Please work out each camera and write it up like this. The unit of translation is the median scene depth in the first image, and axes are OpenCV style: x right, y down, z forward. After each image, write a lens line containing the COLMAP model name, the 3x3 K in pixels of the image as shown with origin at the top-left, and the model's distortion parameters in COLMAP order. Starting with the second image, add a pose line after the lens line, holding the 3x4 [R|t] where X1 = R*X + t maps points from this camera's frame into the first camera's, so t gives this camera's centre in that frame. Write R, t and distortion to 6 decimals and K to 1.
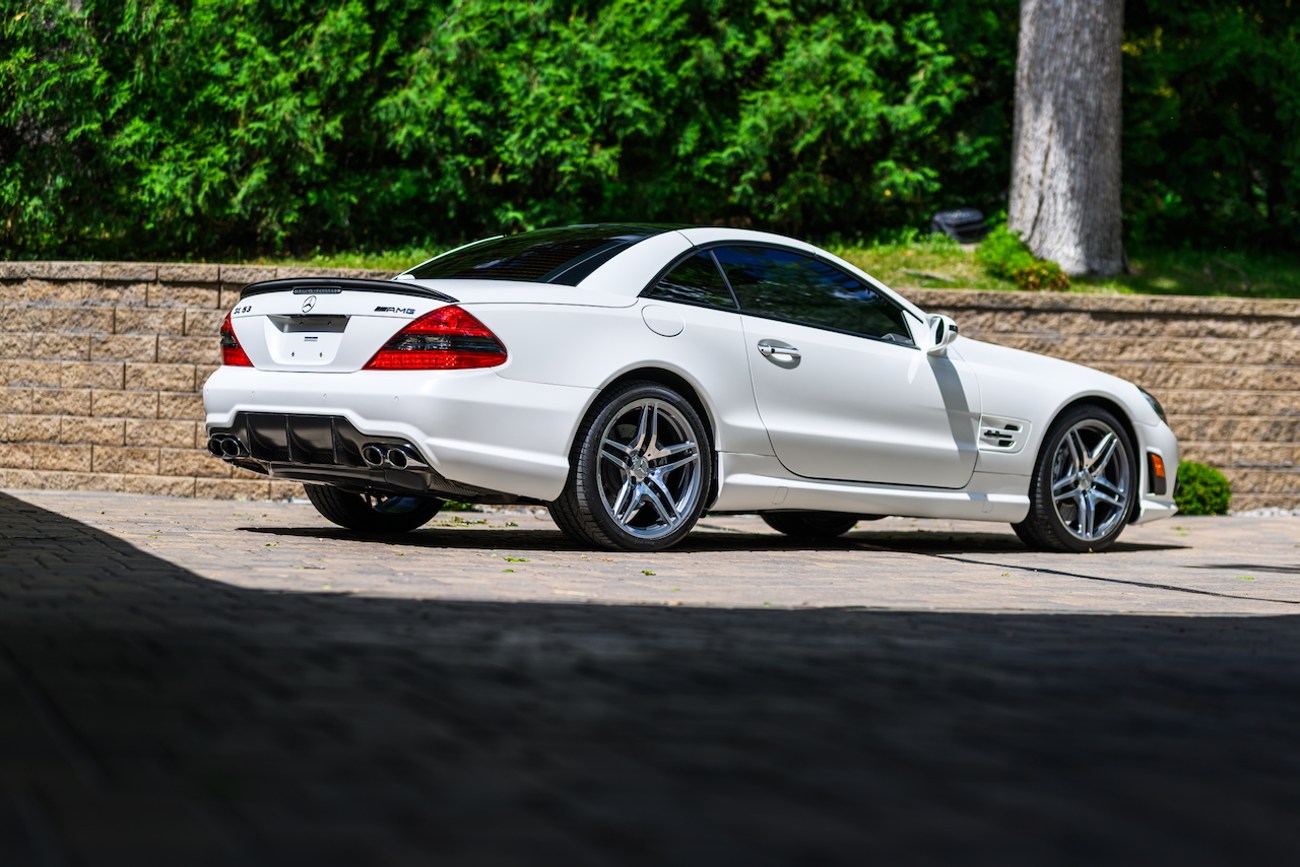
lens RADIAL K [[3025.1, 0, 650.0], [0, 3025.1, 433.5], [0, 0, 1]] dist [-0.030918, 0.187524]
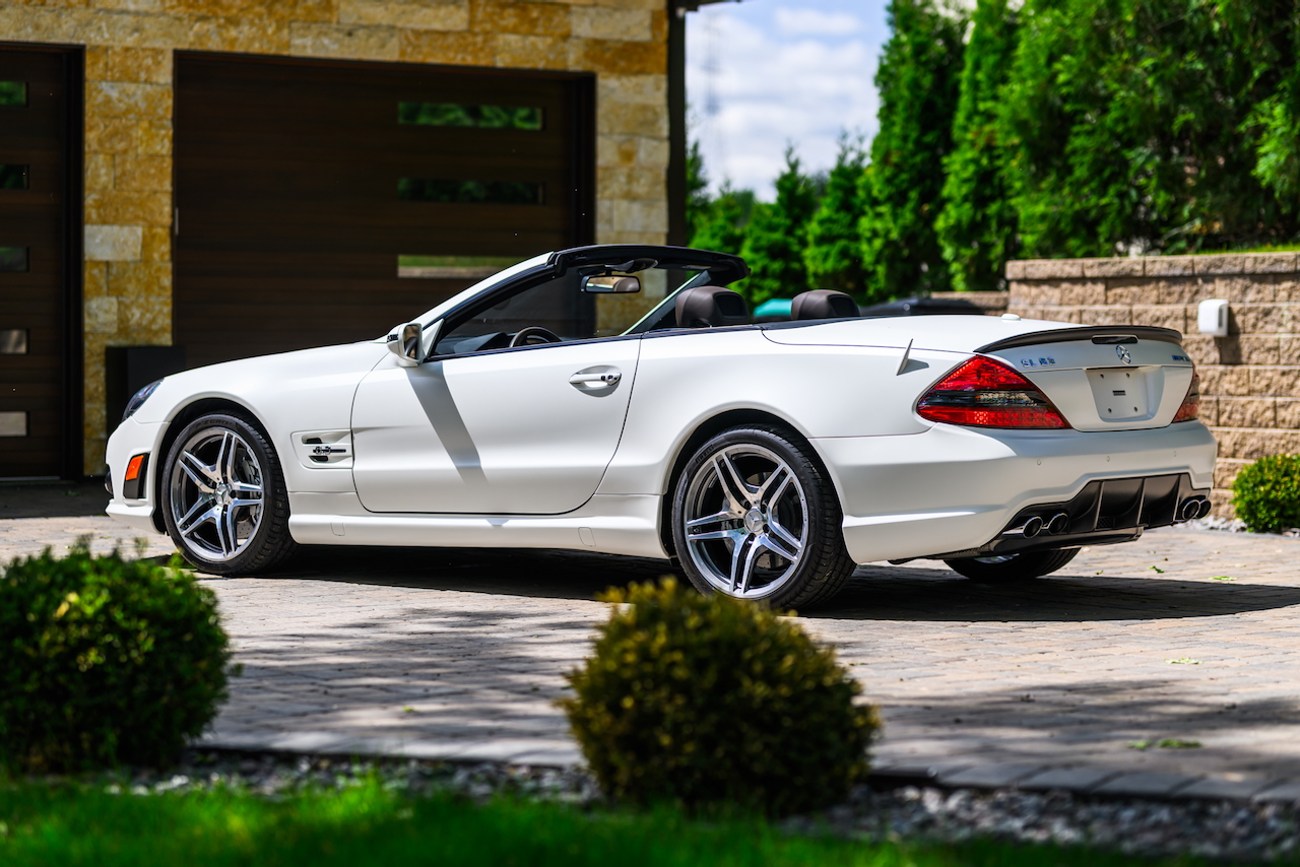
lens RADIAL K [[3025.1, 0, 650.0], [0, 3025.1, 433.5], [0, 0, 1]] dist [-0.030918, 0.187524]
pose [[0.279368, 0.008898, -0.960143, 0.724533], [0.006475, 0.999917, 0.011150, -0.009734], [0.960162, -0.009331, 0.279287, 0.553355]]
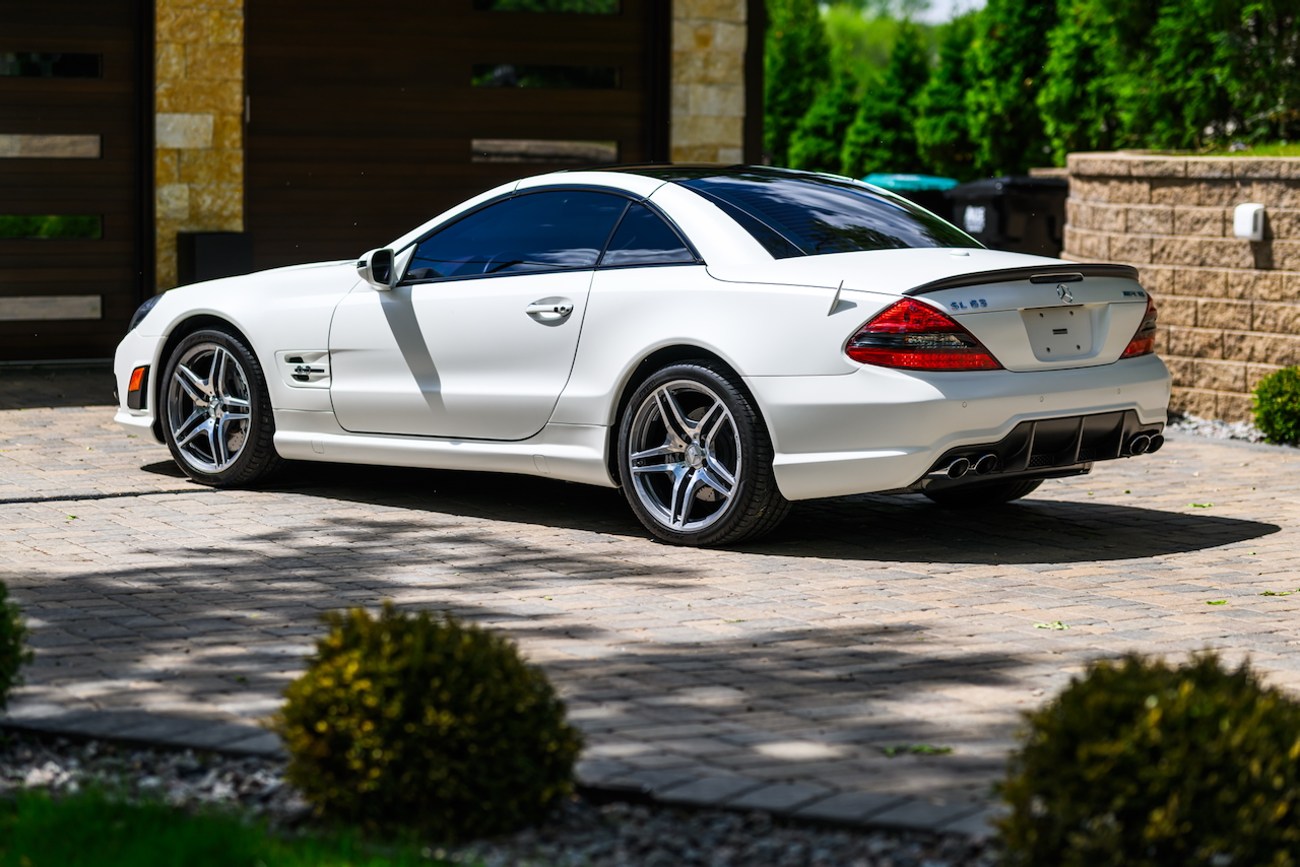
lens RADIAL K [[2989.7, 0, 650.0], [0, 2989.7, 433.5], [0, 0, 1]] dist [0.005642, -0.310118]
pose [[0.205496, 0.069524, -0.976185, 0.739548], [-0.001438, 0.997494, 0.070739, -0.031371], [0.978657, -0.013133, 0.205081, 0.605555]]
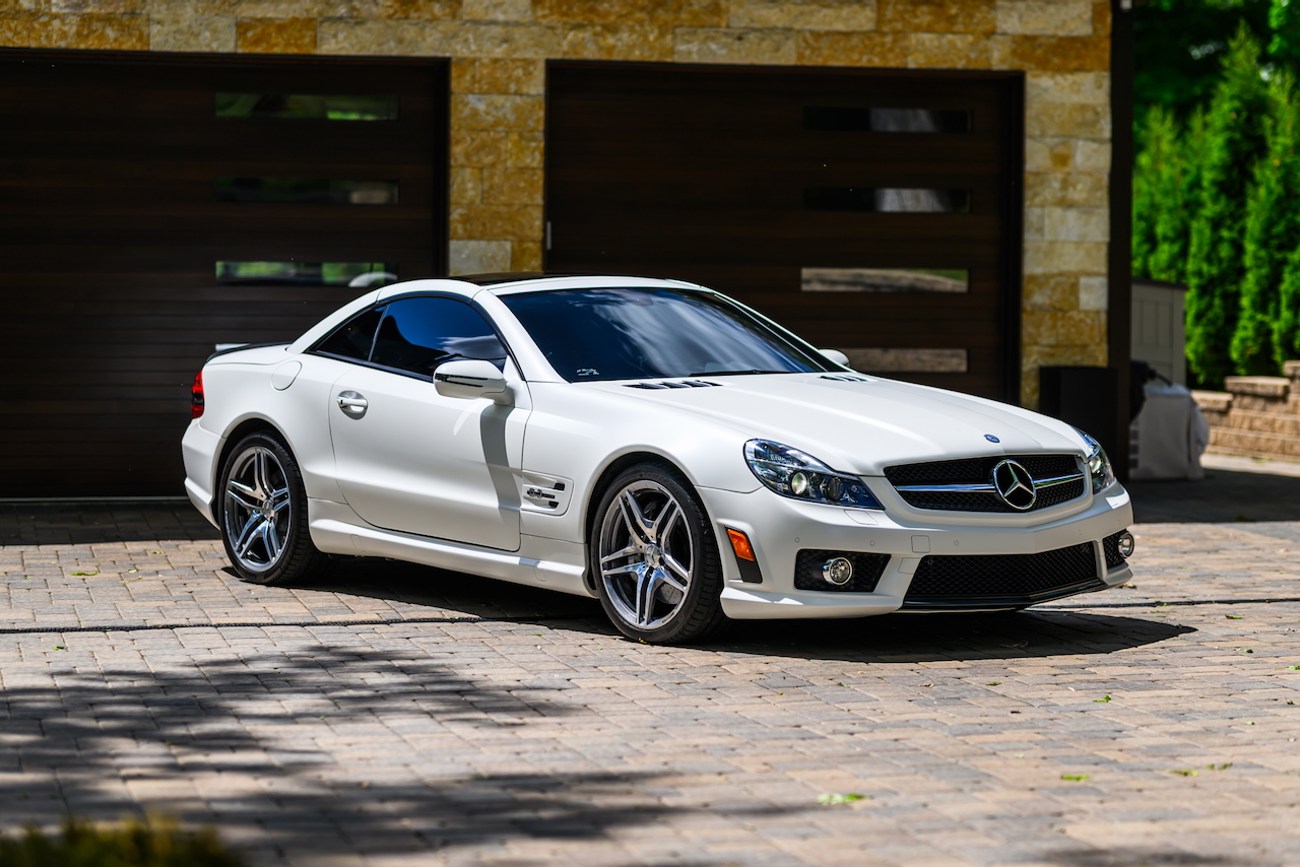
lens RADIAL K [[3025.1, 0, 650.0], [0, 3025.1, 433.5], [0, 0, 1]] dist [-0.030918, 0.187524]
pose [[-0.050564, 0.018164, -0.998556, 0.695709], [-0.005059, 0.999817, 0.018443, -0.023545], [0.998708, 0.005985, -0.050463, 0.757736]]
